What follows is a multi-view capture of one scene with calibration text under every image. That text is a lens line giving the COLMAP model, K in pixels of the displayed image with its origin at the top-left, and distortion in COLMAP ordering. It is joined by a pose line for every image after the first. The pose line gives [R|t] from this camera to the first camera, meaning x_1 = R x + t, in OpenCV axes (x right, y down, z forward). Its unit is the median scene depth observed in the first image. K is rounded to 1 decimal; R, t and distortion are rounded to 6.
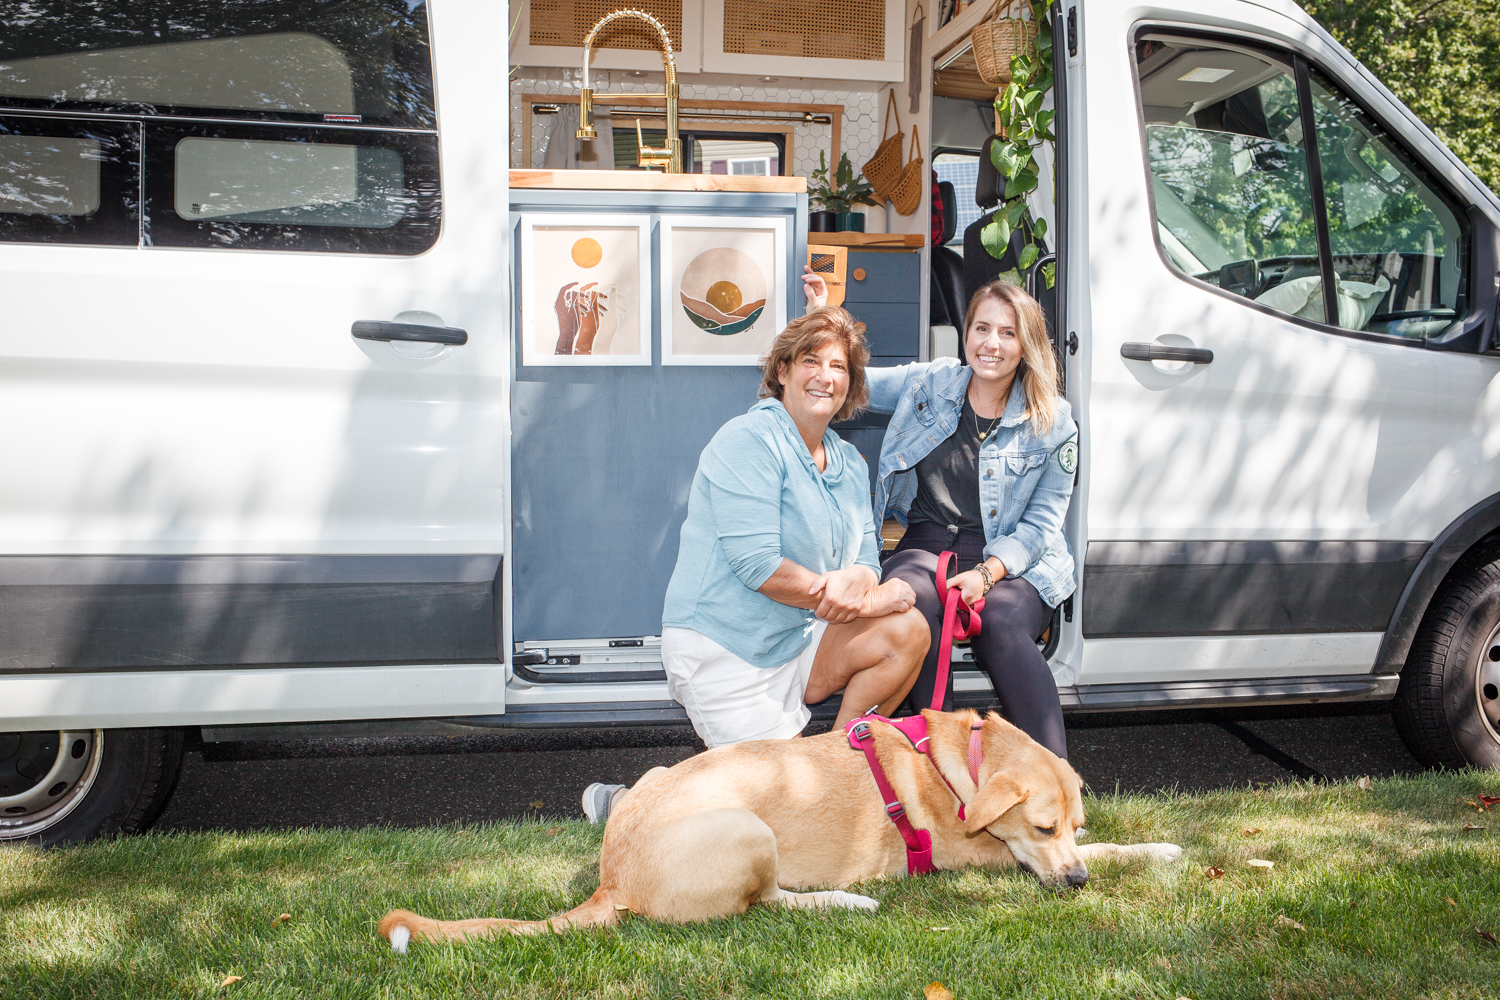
lens RADIAL K [[1535.2, 0, 750.0], [0, 1535.2, 500.0], [0, 0, 1]] dist [-0.018925, -0.014257]
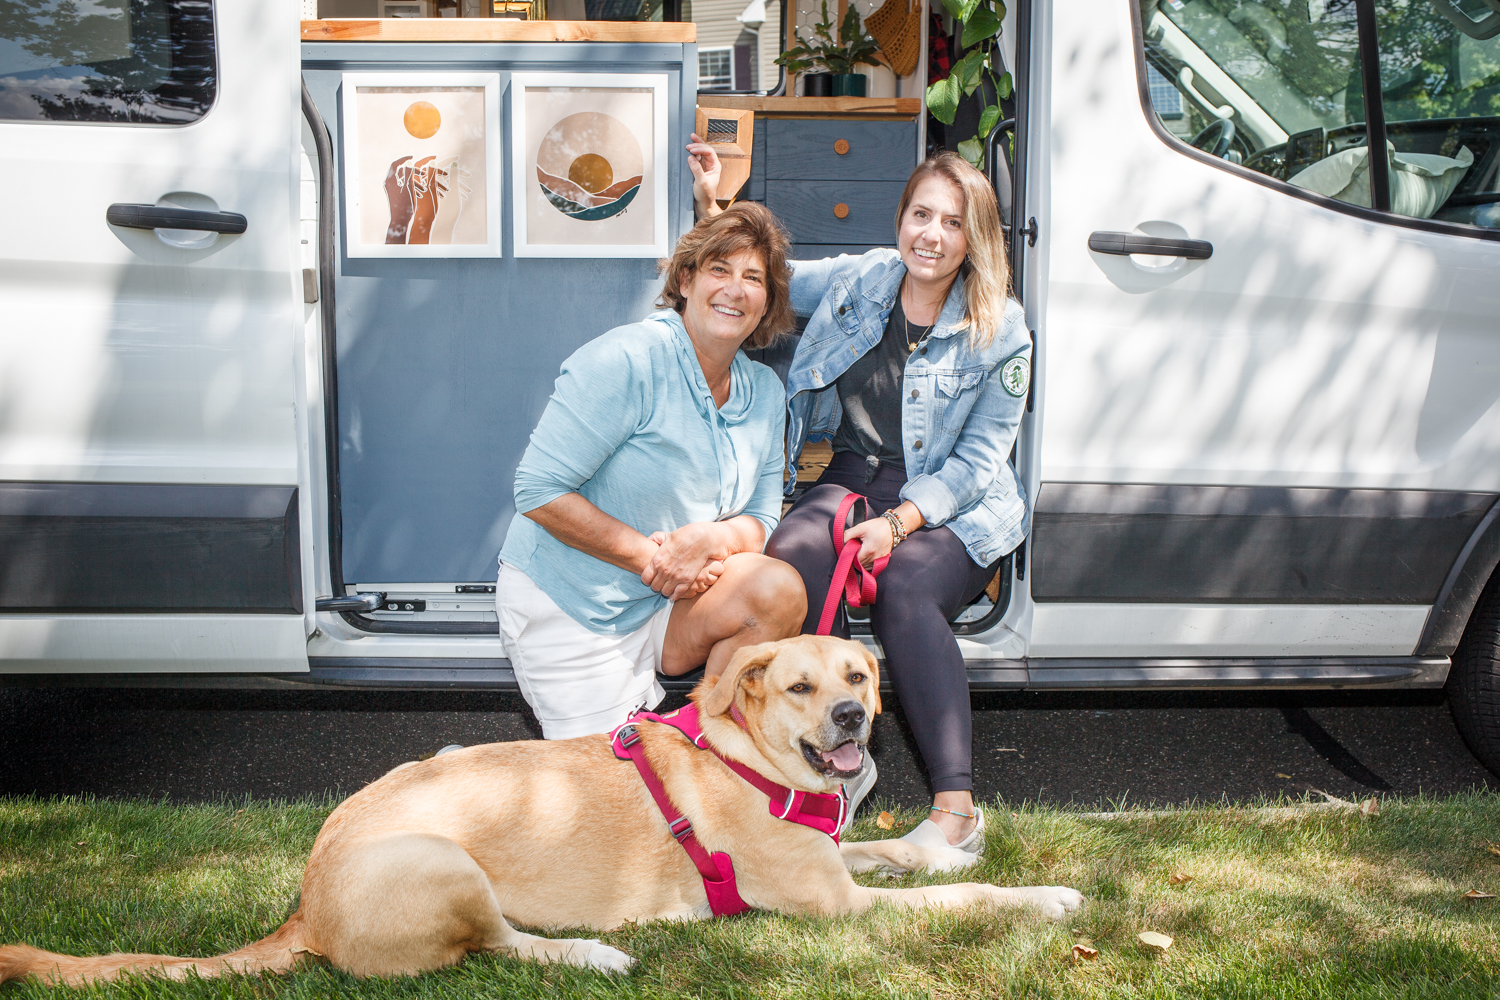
lens RADIAL K [[1501.2, 0, 750.0], [0, 1501.2, 500.0], [0, 0, 1]] dist [-0.047201, 0.004061]
pose [[0.989840, 0.028289, -0.139344, 0.179129], [-0.016994, 0.996521, 0.081590, -0.024928], [0.141167, -0.078393, 0.986877, 0.207881]]
